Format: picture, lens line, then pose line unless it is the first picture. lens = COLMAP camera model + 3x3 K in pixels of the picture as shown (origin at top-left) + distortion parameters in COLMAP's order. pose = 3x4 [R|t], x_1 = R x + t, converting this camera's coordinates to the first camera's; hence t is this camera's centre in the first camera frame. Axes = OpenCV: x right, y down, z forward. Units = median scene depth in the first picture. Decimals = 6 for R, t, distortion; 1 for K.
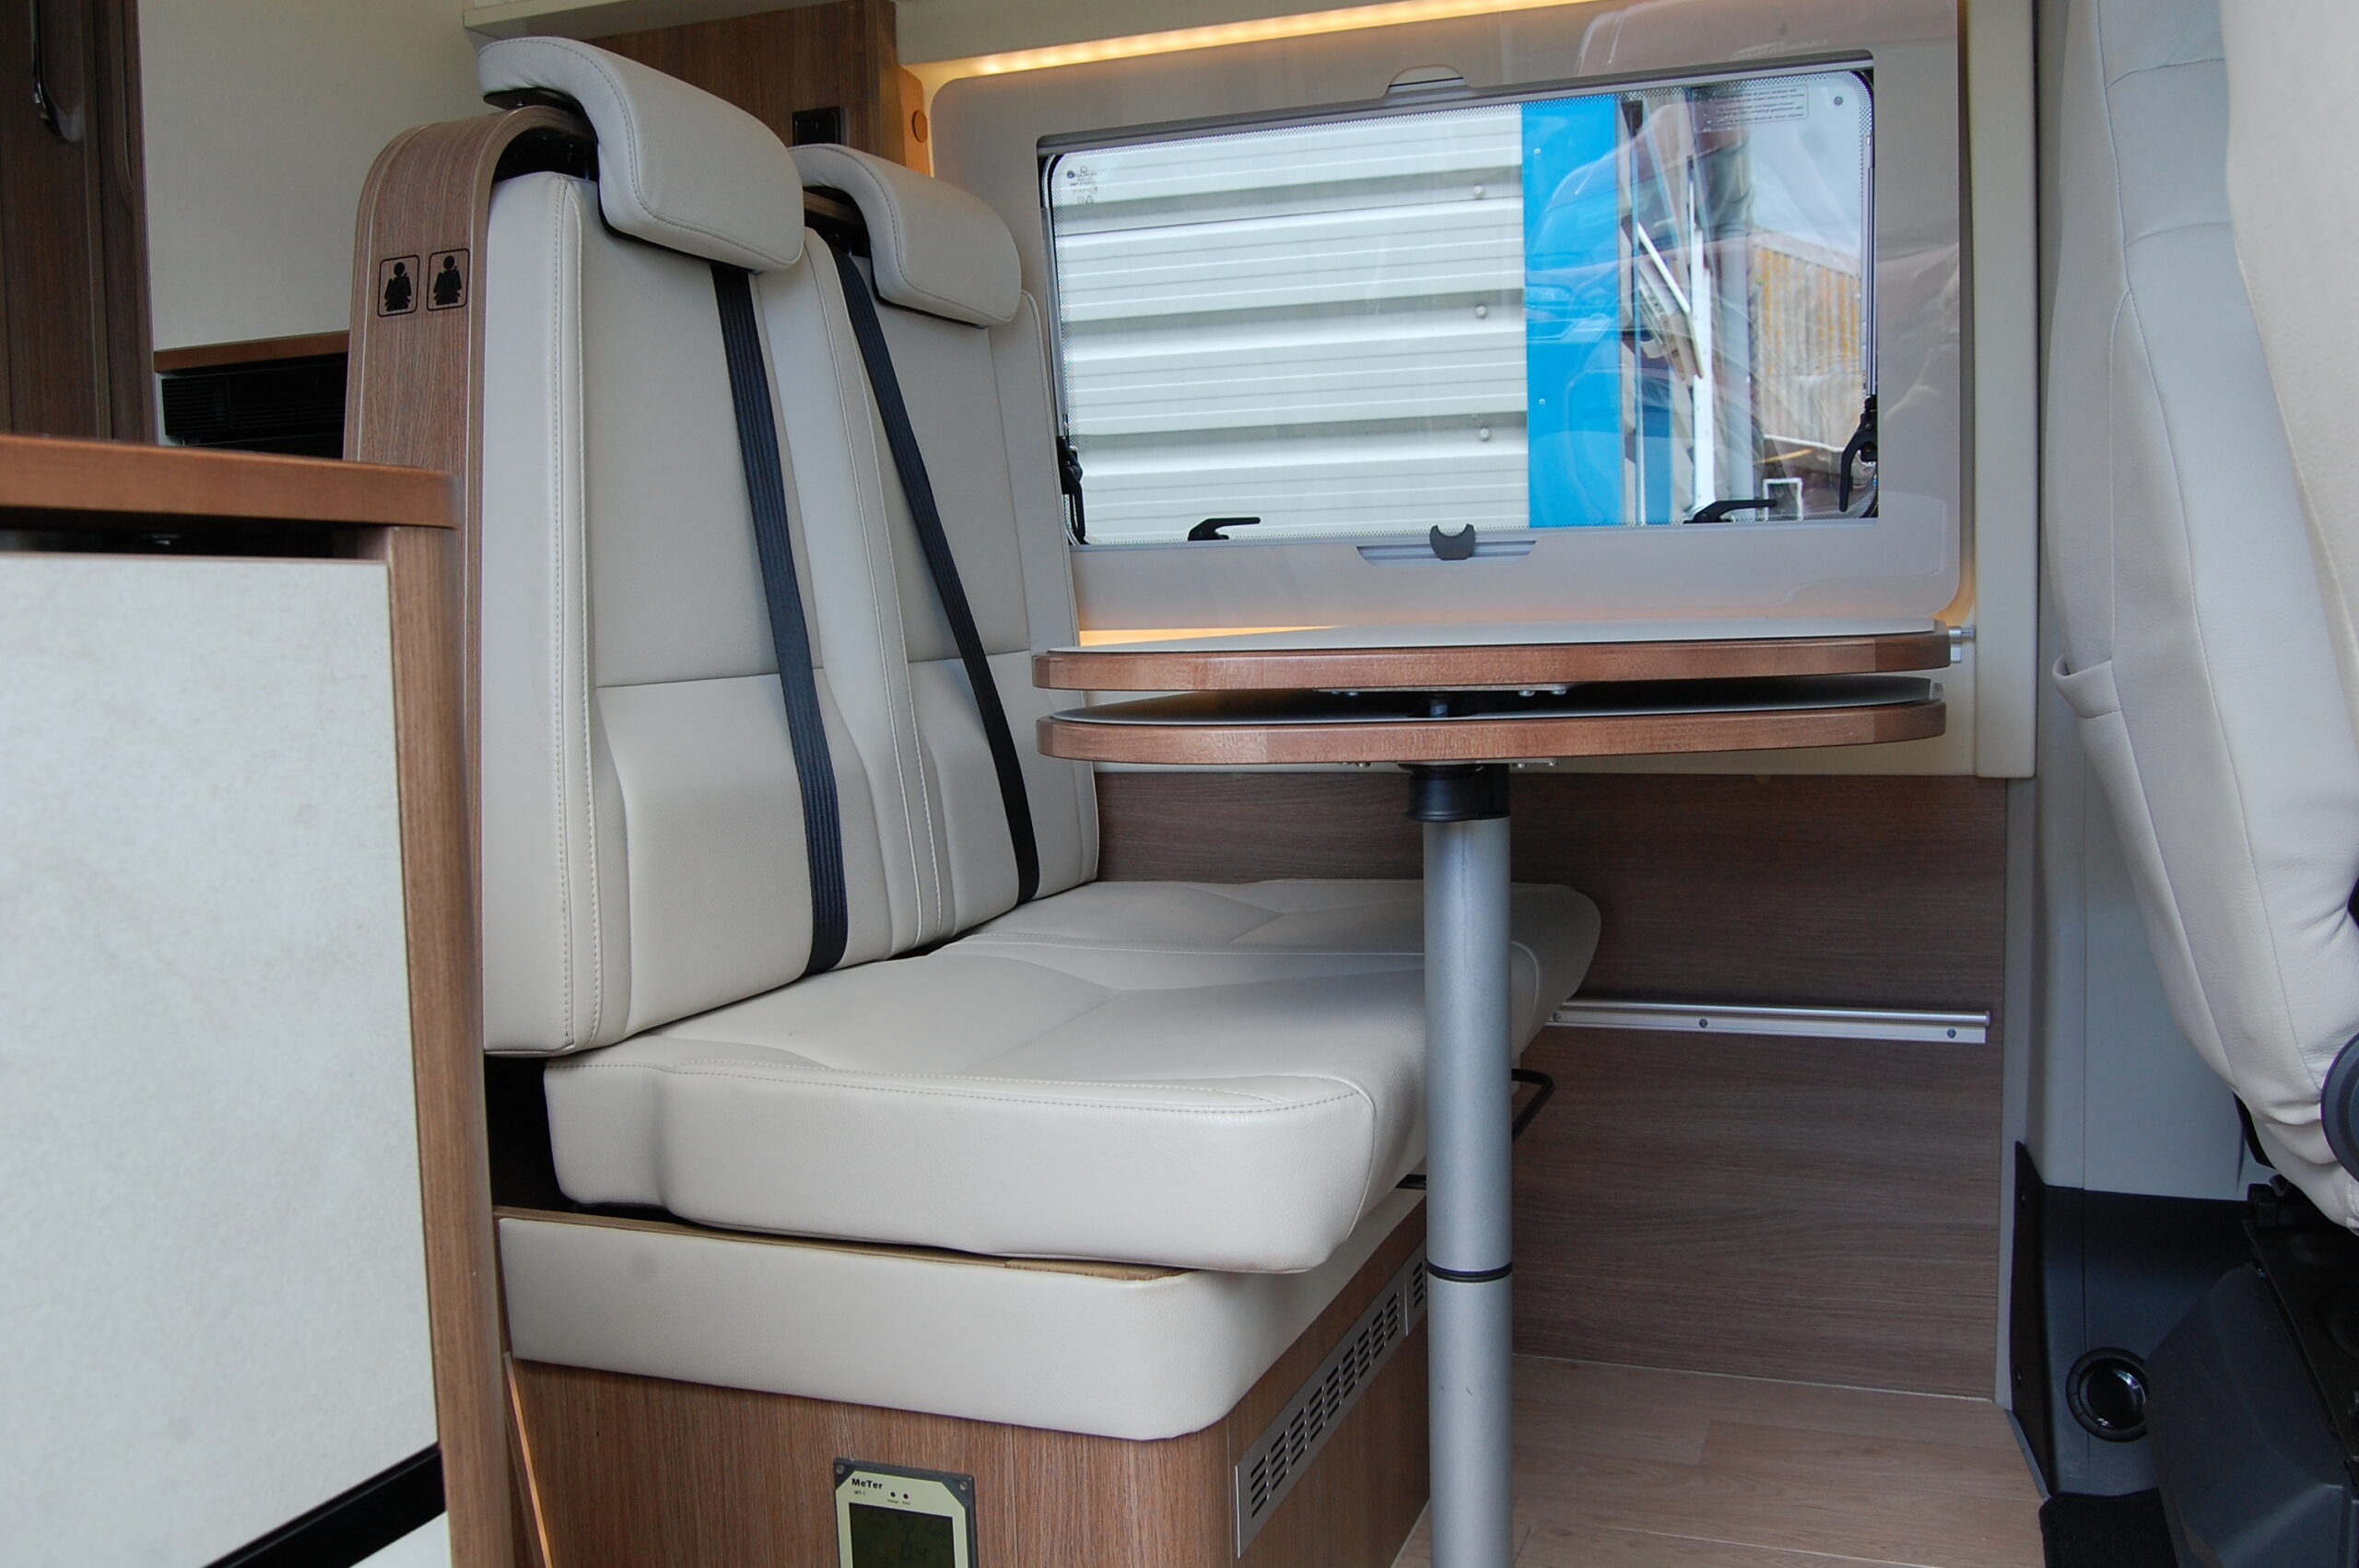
lens RADIAL K [[2016.3, 0, 1191.5], [0, 2016.3, 772.4], [0, 0, 1]] dist [-0.071505, 0.001299]
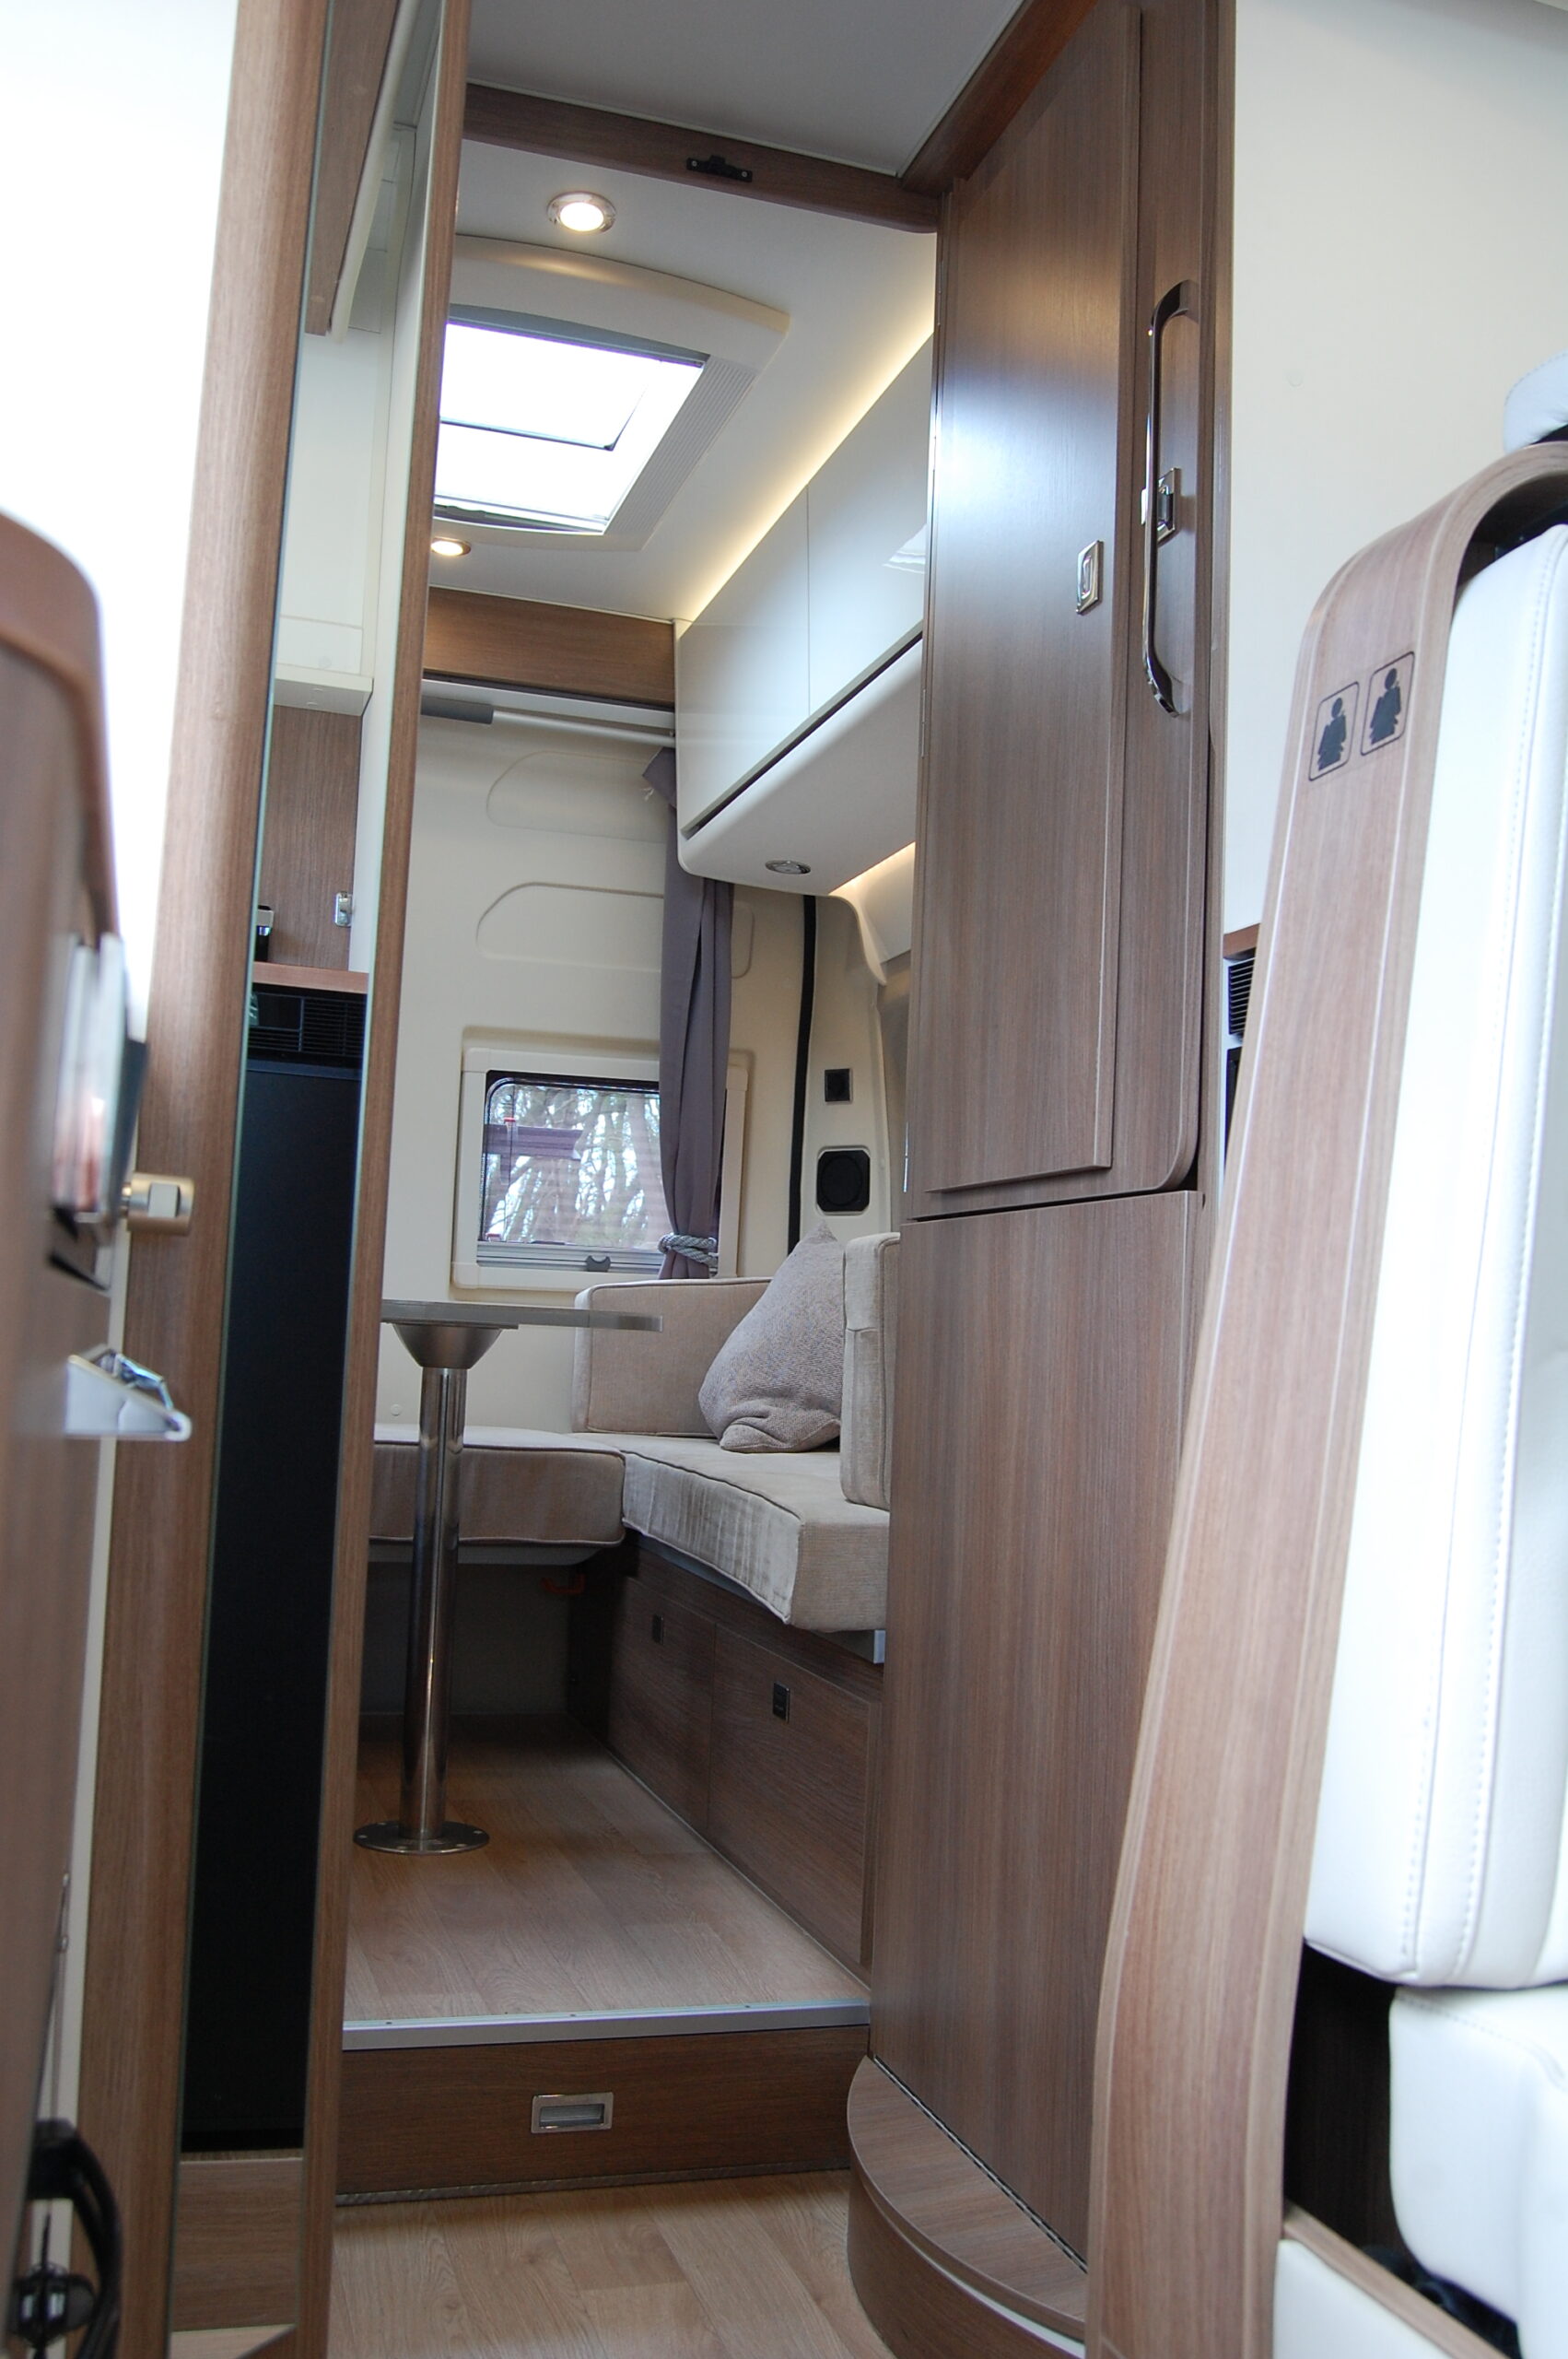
lens RADIAL K [[2016.3, 0, 783.9], [0, 2016.3, 1169.4], [0, 0, 1]] dist [-0.071505, 0.001299]
pose [[0.617261, -0.017116, -0.786573, 0.013996], [-0.123595, 0.985240, -0.118430, 0.003630], [0.776990, 0.170318, 0.606035, 0.426623]]
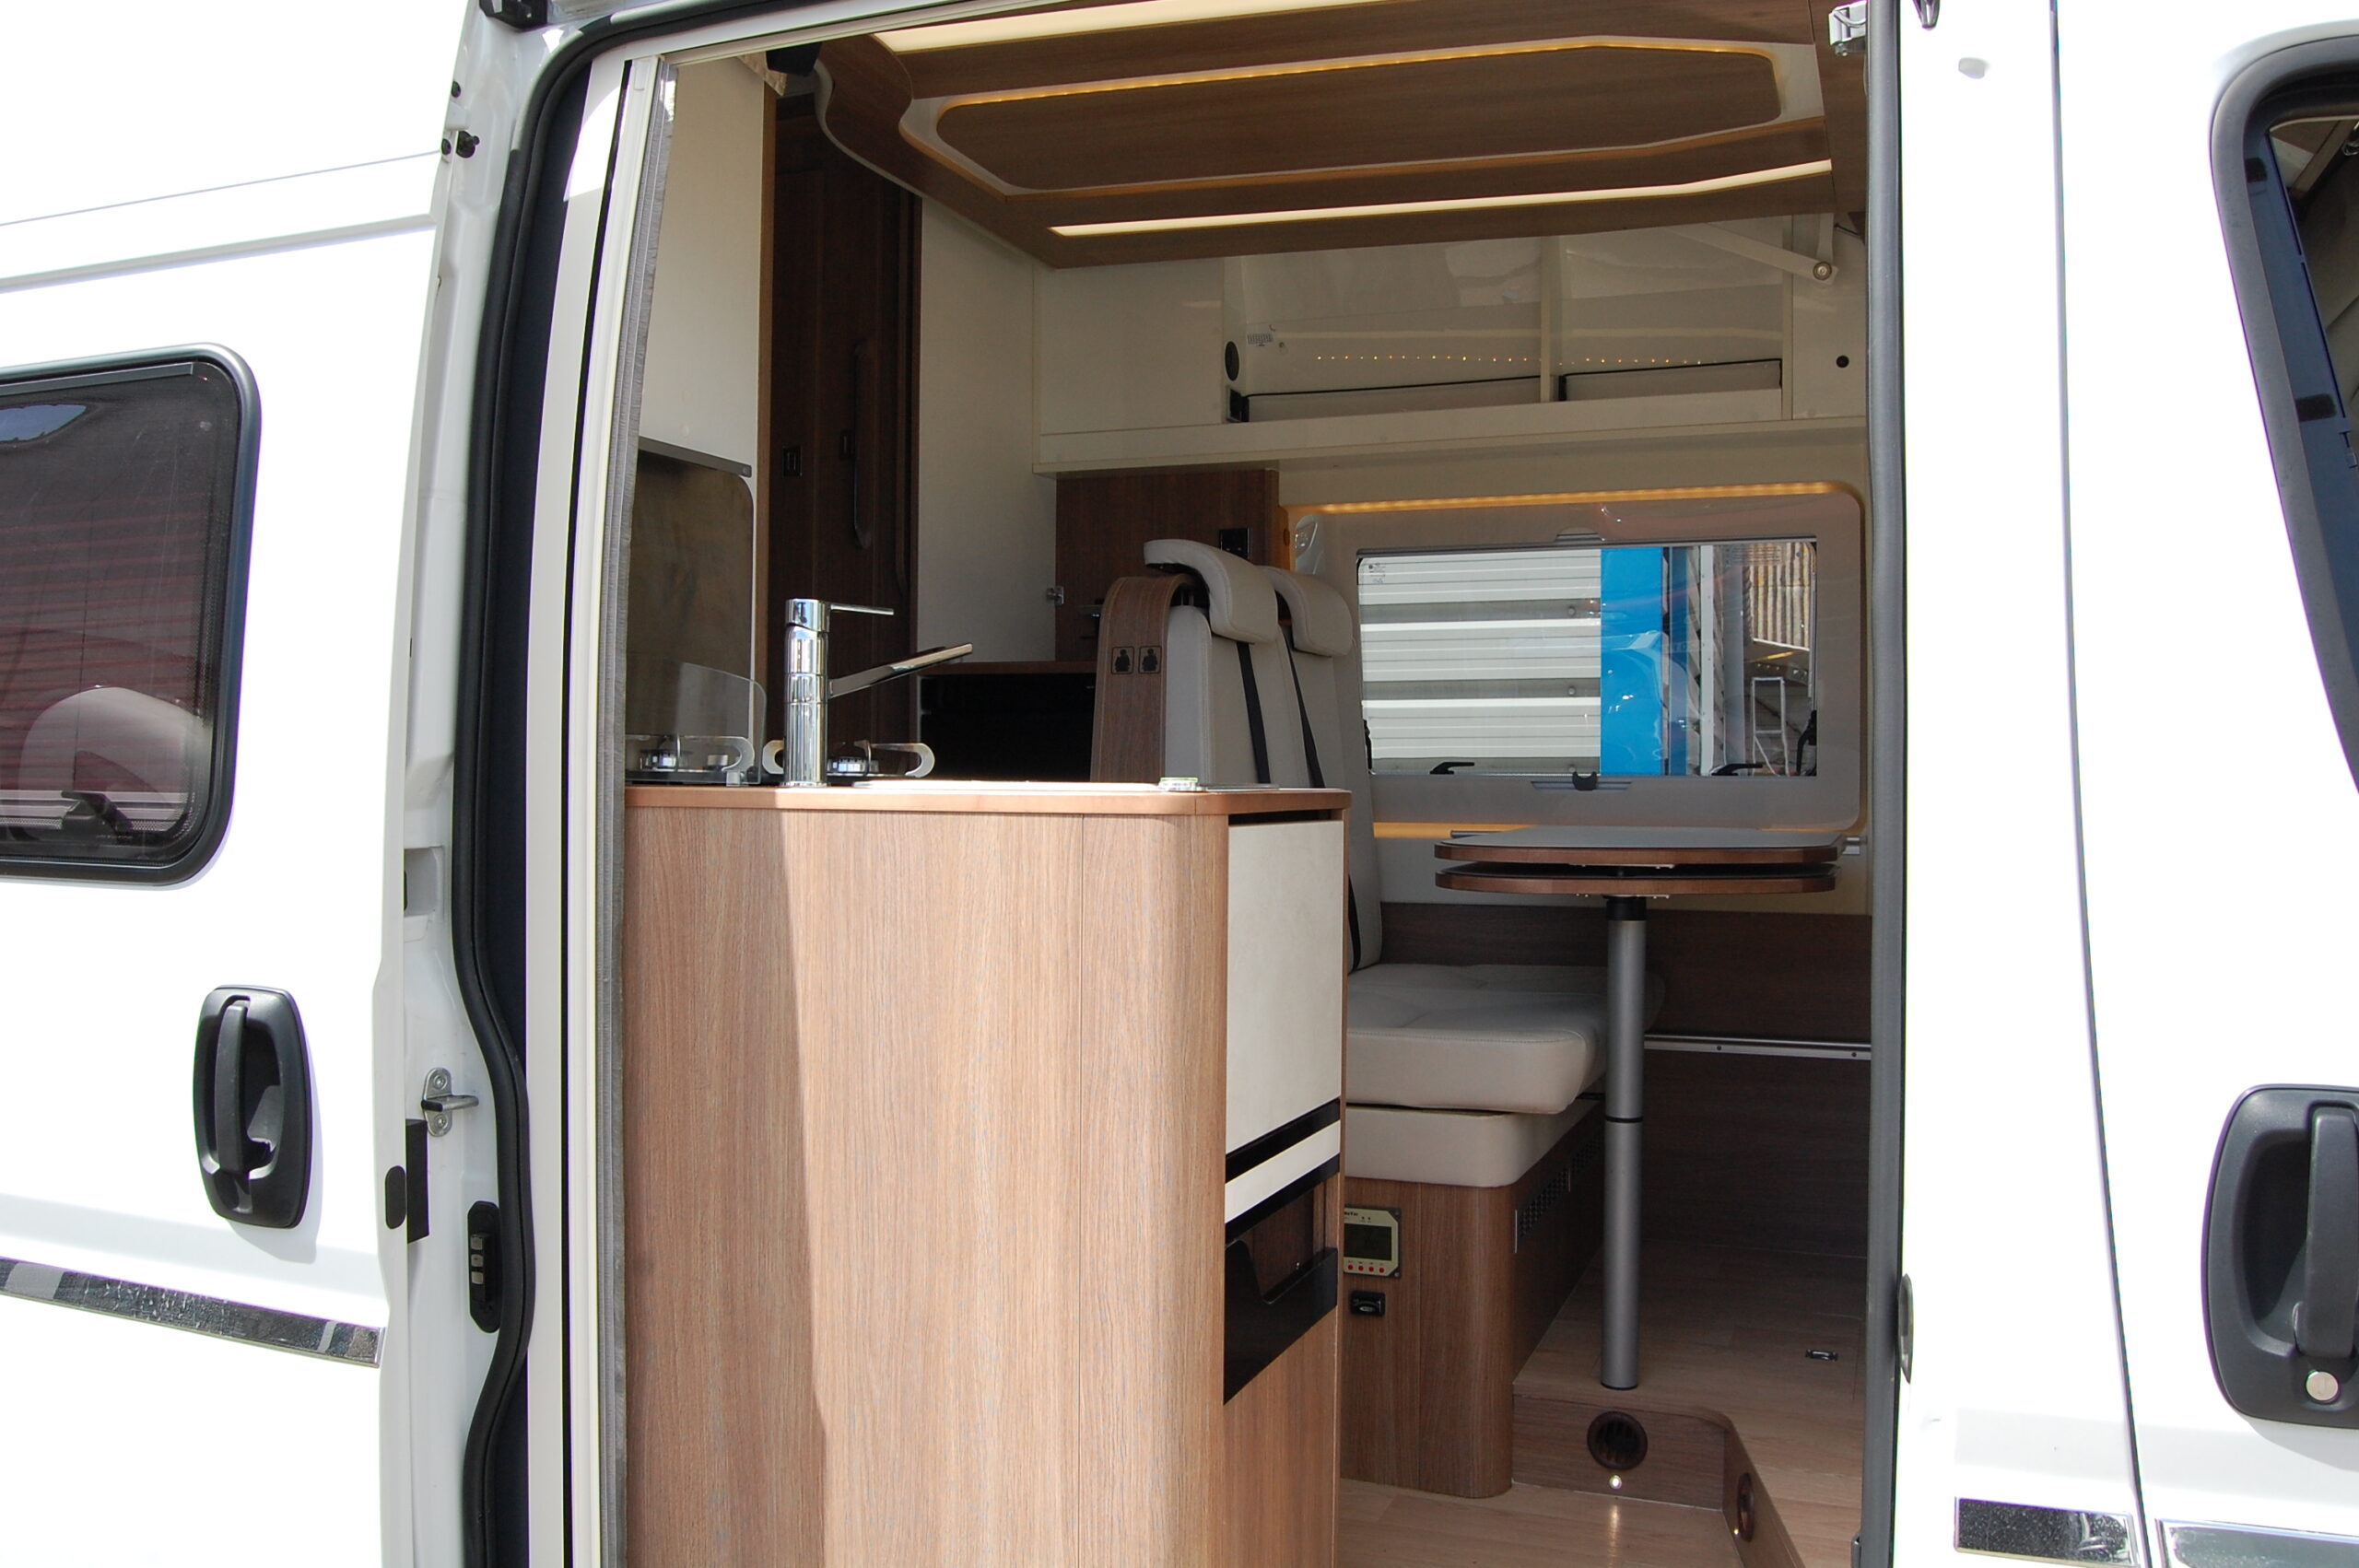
lens RADIAL K [[1866.3, 0, 1189.6], [0, 1866.3, 771.4], [0, 0, 1]] dist [-0.070175, -0.000937]
pose [[0.999422, 0.029676, -0.016570, -0.263455], [-0.030897, 0.996388, -0.079093, 0.028320], [0.014163, 0.079559, 0.996730, -0.905064]]
